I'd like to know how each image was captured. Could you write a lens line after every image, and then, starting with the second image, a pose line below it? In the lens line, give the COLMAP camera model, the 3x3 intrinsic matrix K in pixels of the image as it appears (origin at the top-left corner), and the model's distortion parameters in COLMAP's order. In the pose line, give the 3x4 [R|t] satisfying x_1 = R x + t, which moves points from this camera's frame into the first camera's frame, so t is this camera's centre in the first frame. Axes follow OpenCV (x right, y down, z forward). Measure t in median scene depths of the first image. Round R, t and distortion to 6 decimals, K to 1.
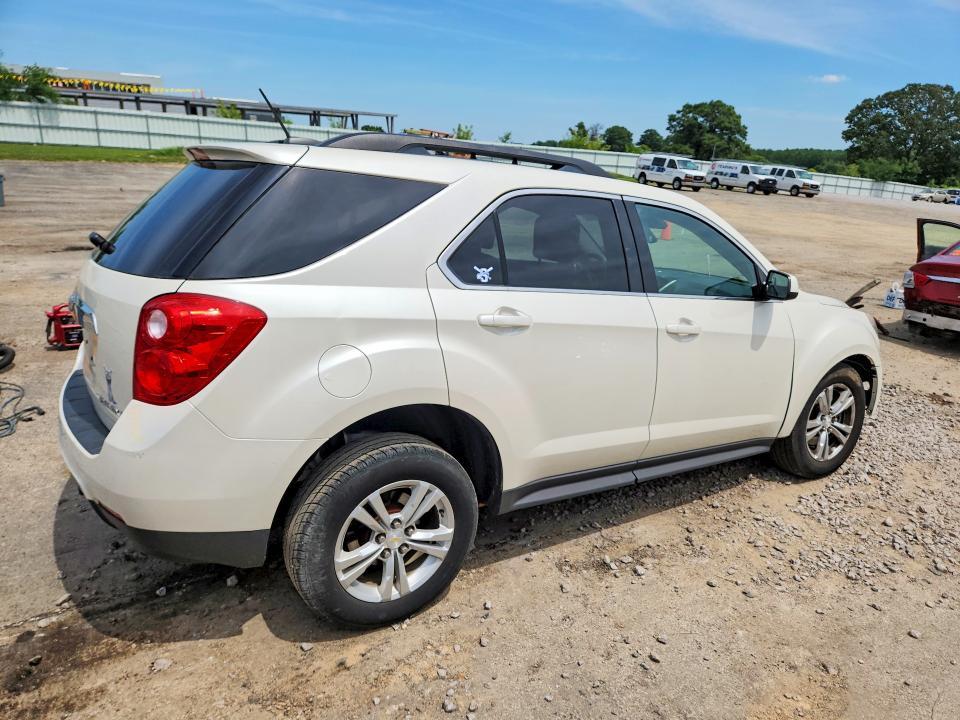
lens RADIAL K [[748.5, 0, 480.0], [0, 748.5, 360.0], [0, 0, 1]] dist [0.064662, -0.082370]
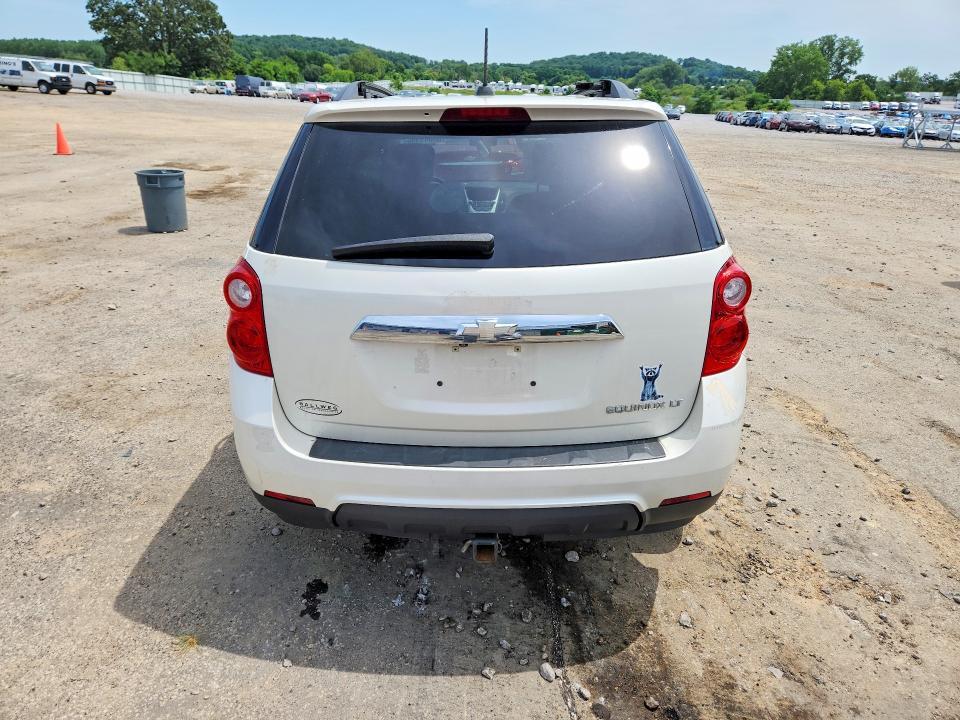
lens RADIAL K [[748.5, 0, 480.0], [0, 748.5, 360.0], [0, 0, 1]] dist [0.064662, -0.082370]
pose [[0.463447, -0.341752, 0.817571, -0.243679], [0.222650, 0.937948, 0.265859, -0.051779], [-0.857697, 0.058821, 0.510780, 0.131841]]
